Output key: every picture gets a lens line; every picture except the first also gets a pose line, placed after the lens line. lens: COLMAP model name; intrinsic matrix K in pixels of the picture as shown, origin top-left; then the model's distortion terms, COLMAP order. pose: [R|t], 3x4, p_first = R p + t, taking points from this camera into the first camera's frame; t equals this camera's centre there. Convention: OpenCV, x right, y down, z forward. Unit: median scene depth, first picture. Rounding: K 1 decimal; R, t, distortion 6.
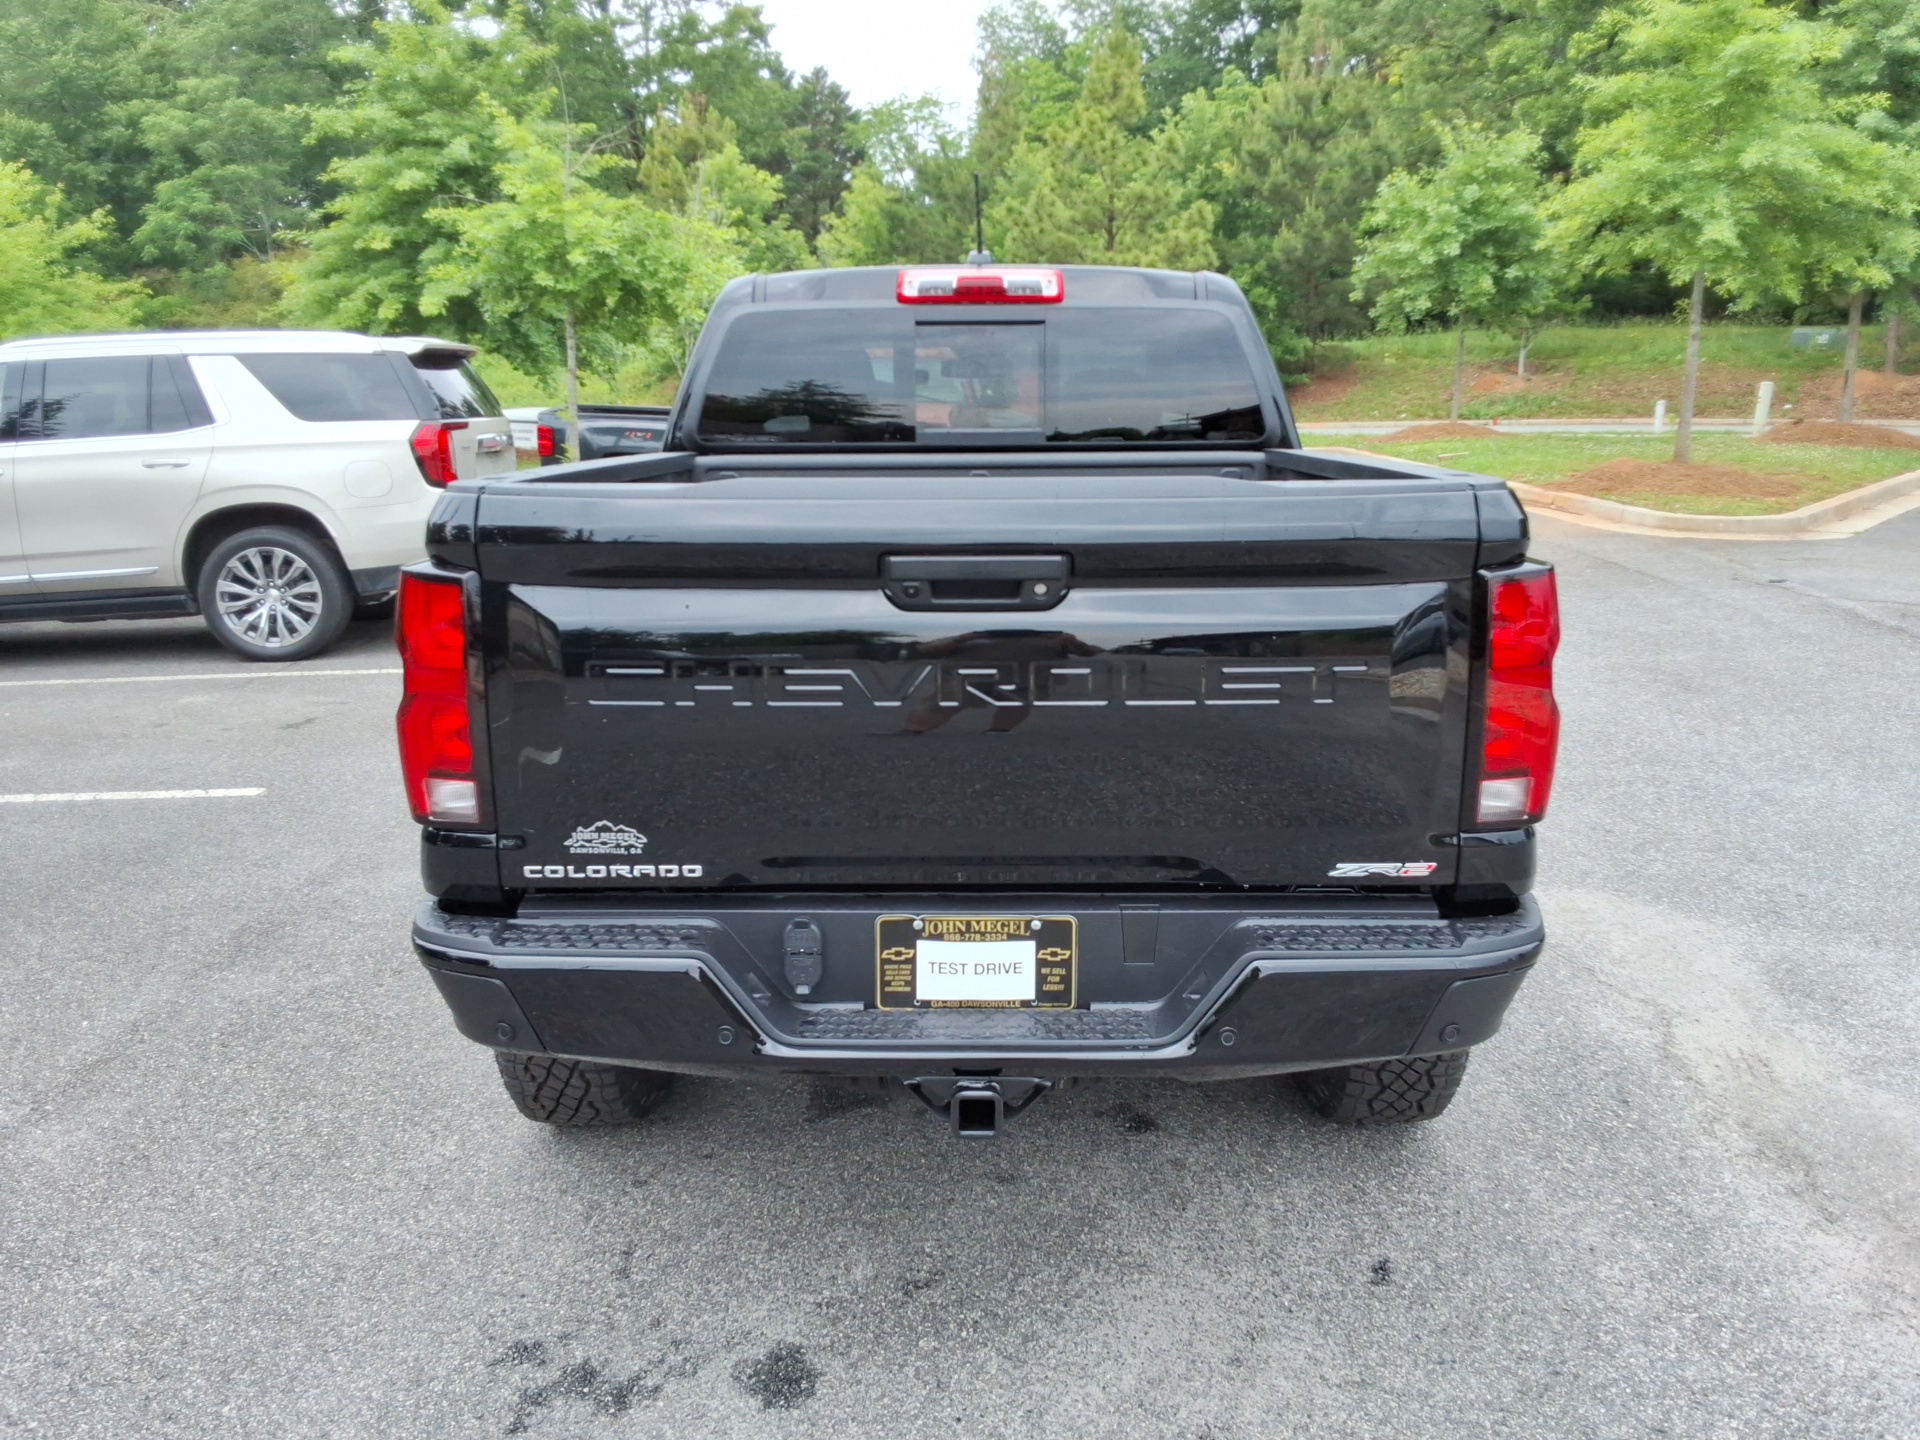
lens RADIAL K [[1528.5, 0, 980.3], [0, 1528.5, 707.1], [0, 0, 1]] dist [0.136596, -0.216978]
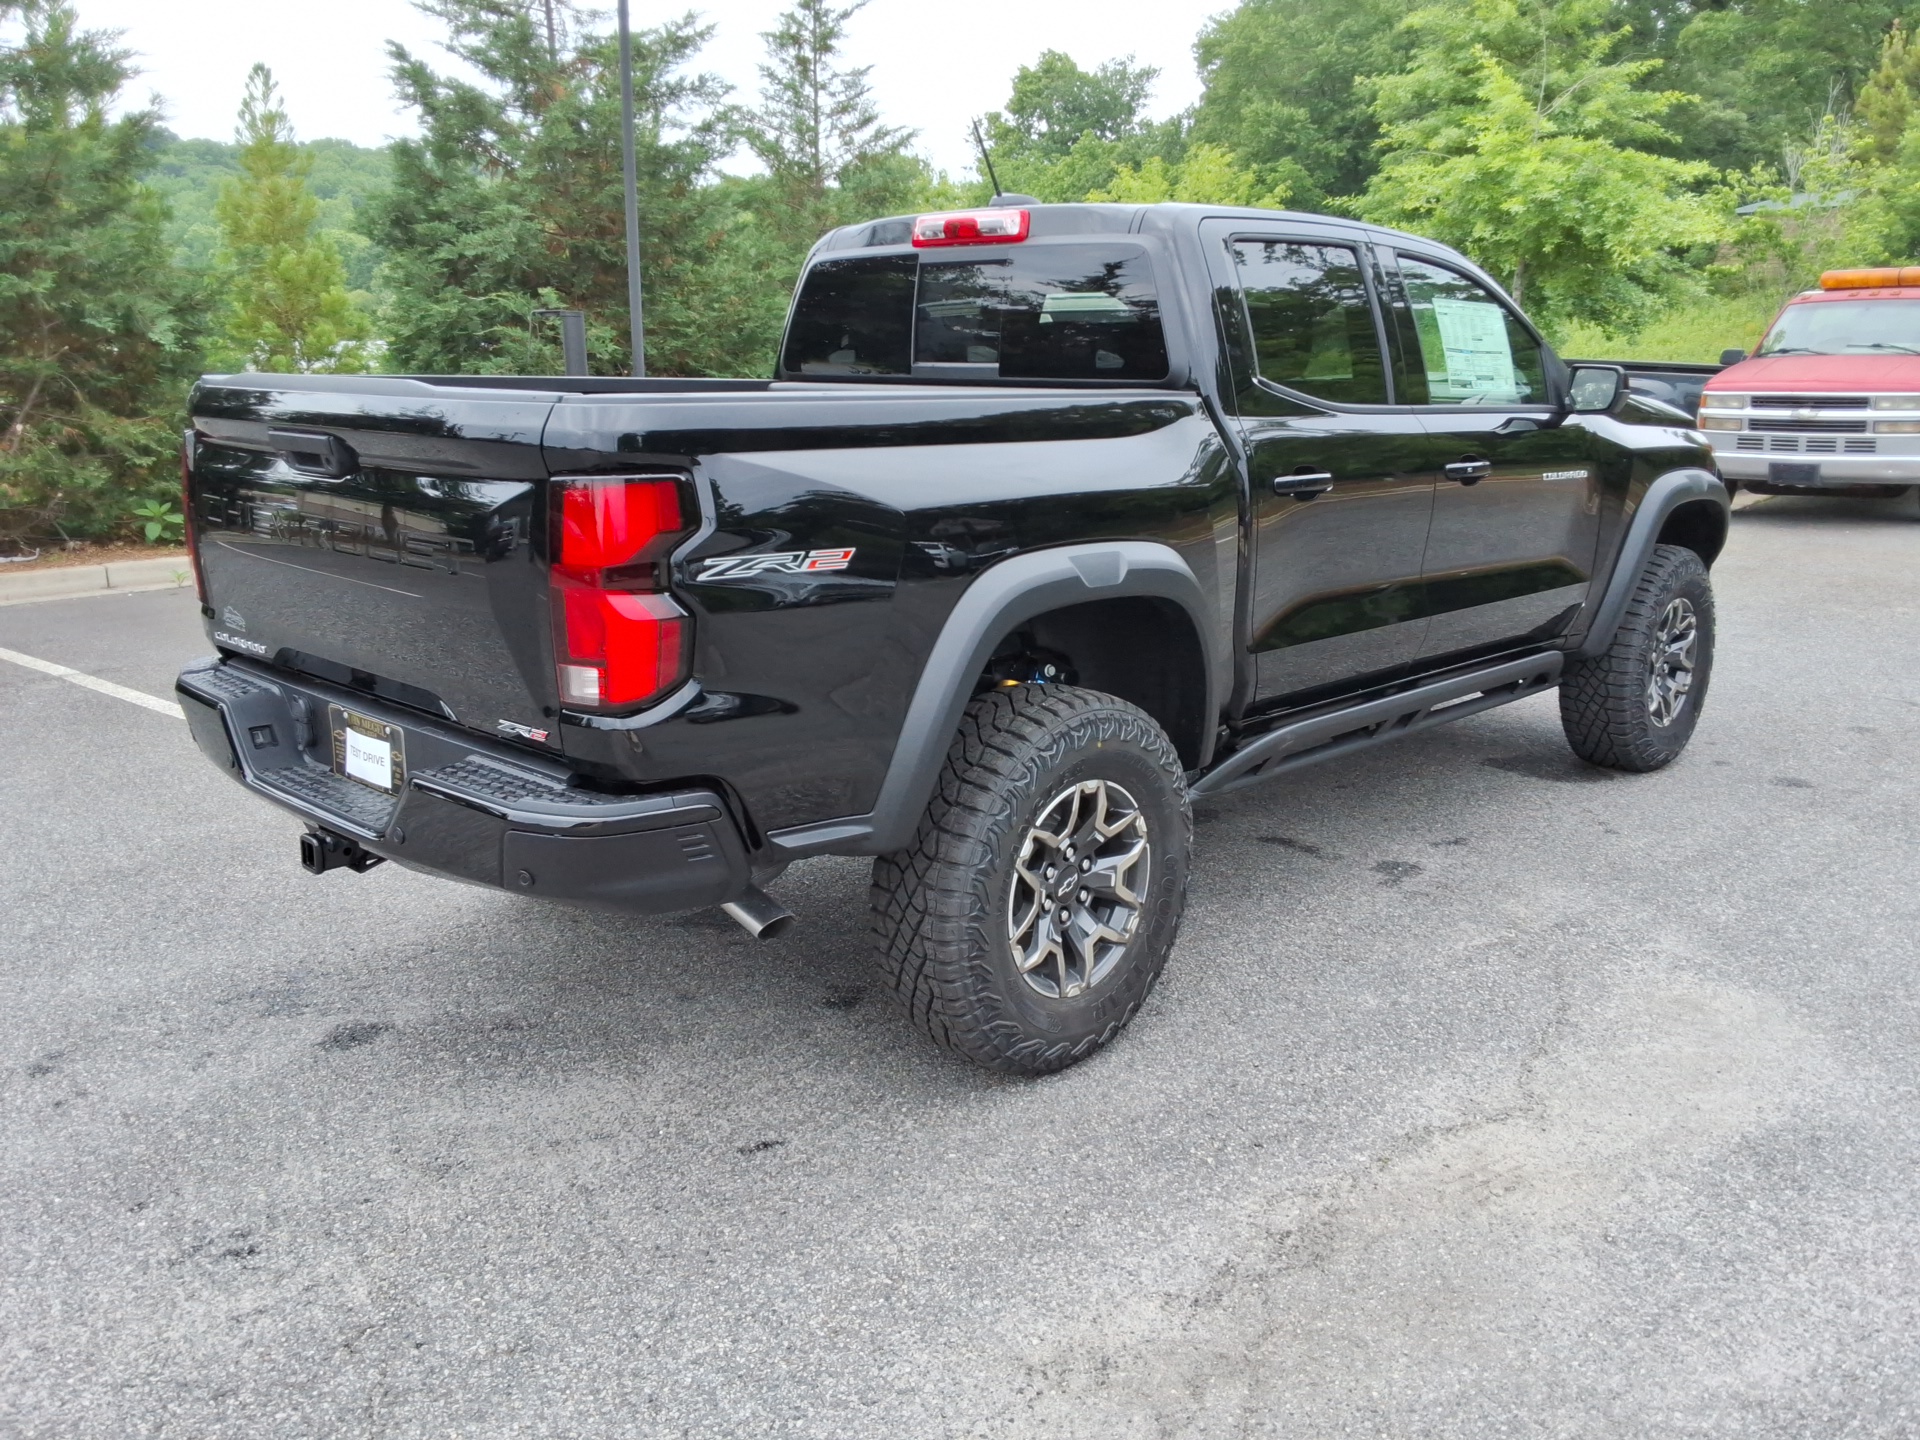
lens RADIAL K [[1540.2, 0, 979.6], [0, 1540.2, 707.6], [0, 0, 1]] dist [0.099252, -0.151074]
pose [[0.731628, 0.160876, -0.662450, 0.185872], [-0.144638, 0.986264, 0.079772, -0.007892], [0.666184, 0.037452, 0.744847, 0.052279]]
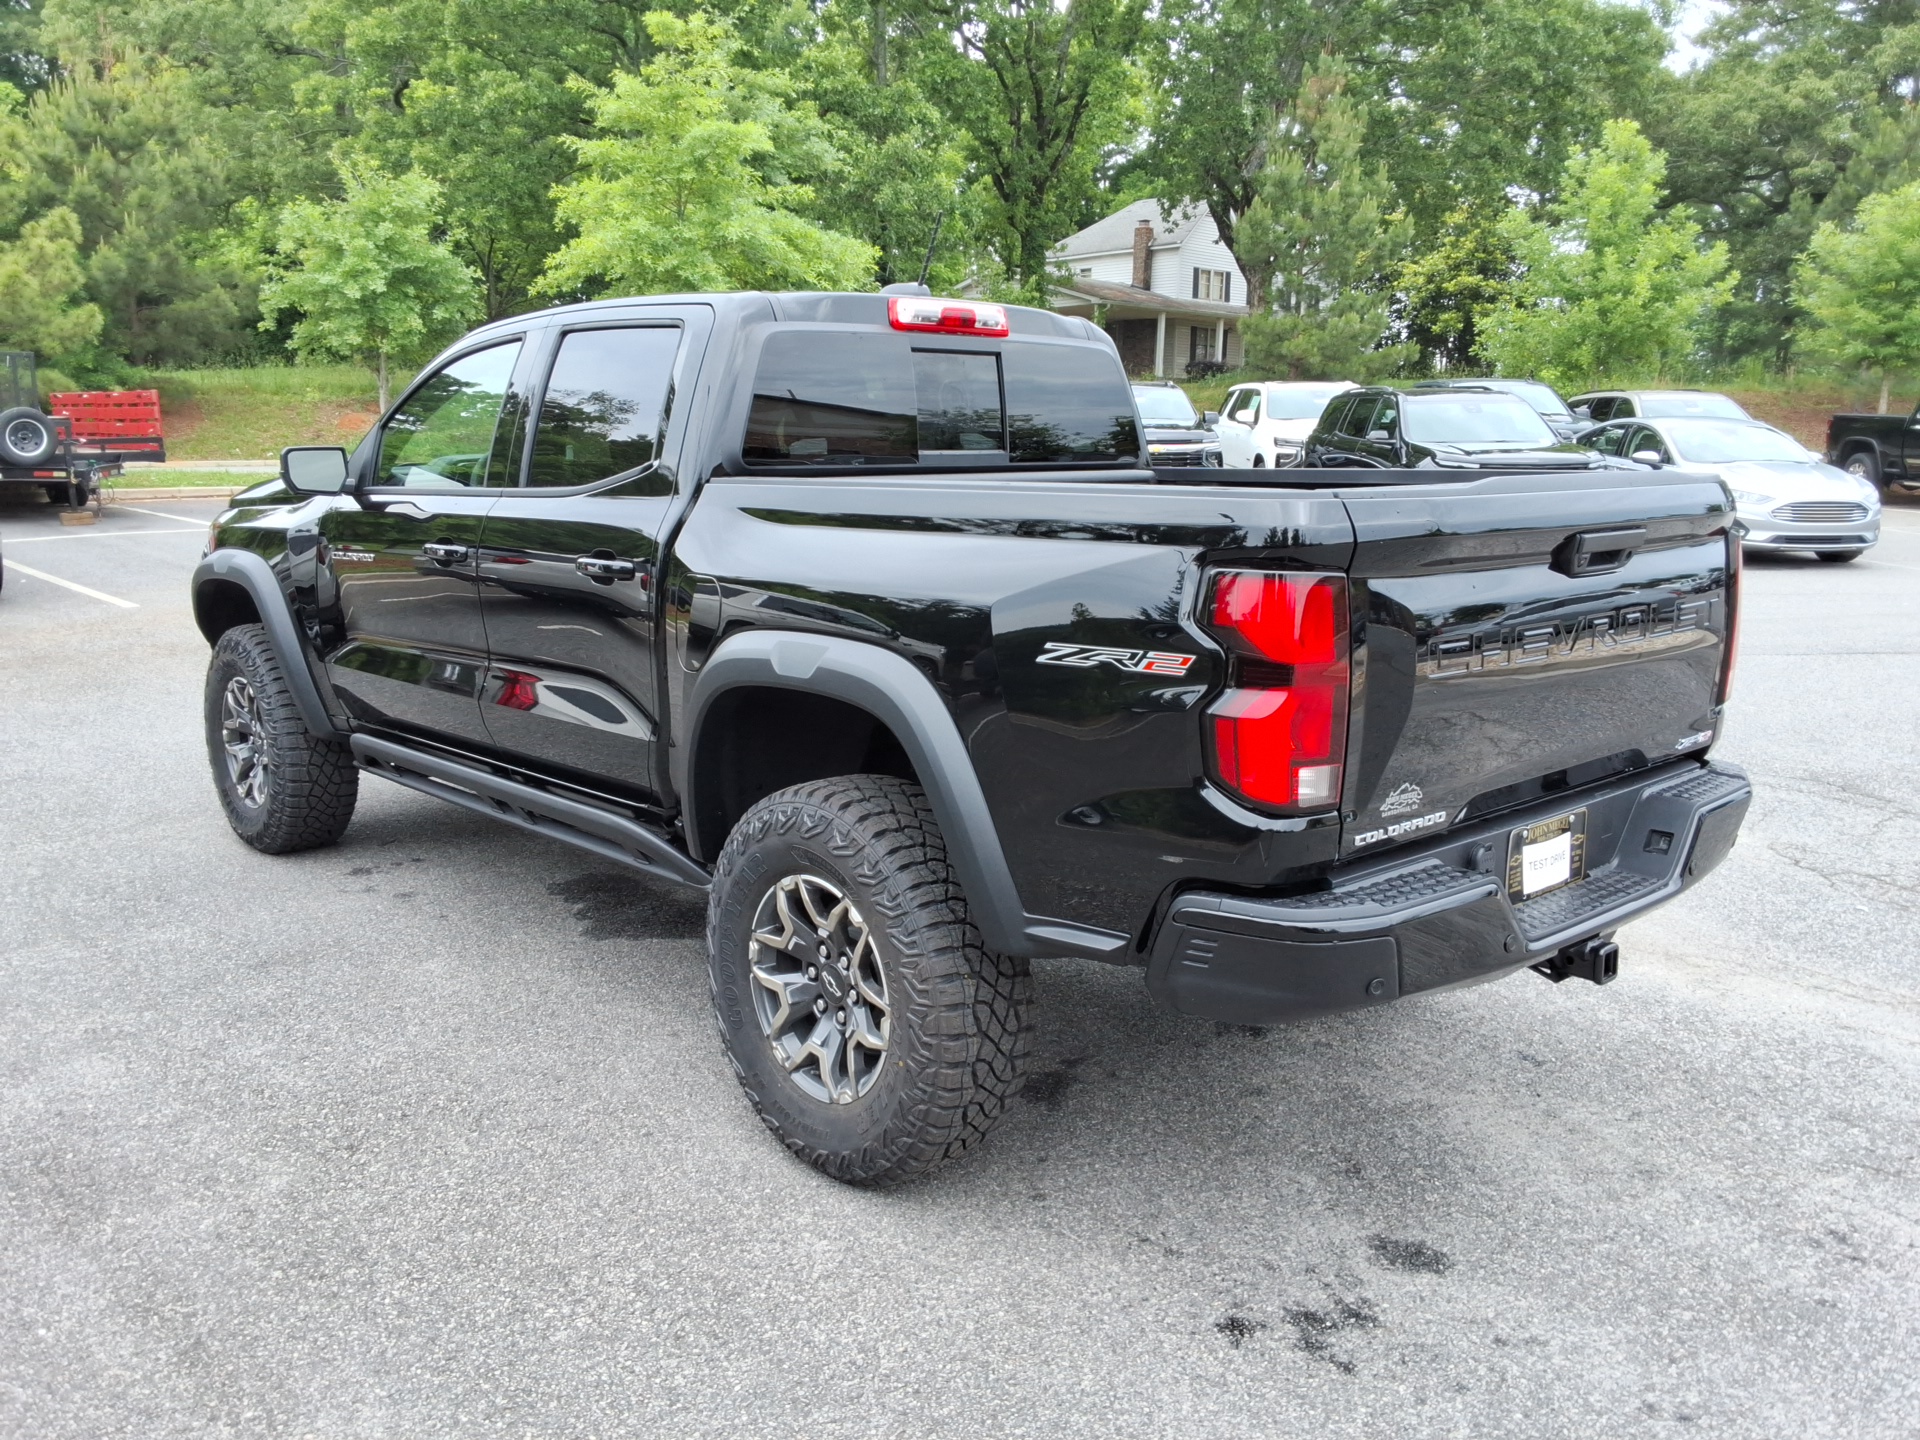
lens RADIAL K [[1540.2, 0, 979.6], [0, 1540.2, 707.6], [0, 0, 1]] dist [0.099252, -0.151074]
pose [[0.727135, -0.113771, 0.677001, -0.177564], [0.131503, 0.990993, 0.025298, -0.007386], [-0.673781, 0.070633, 0.735547, 0.053106]]
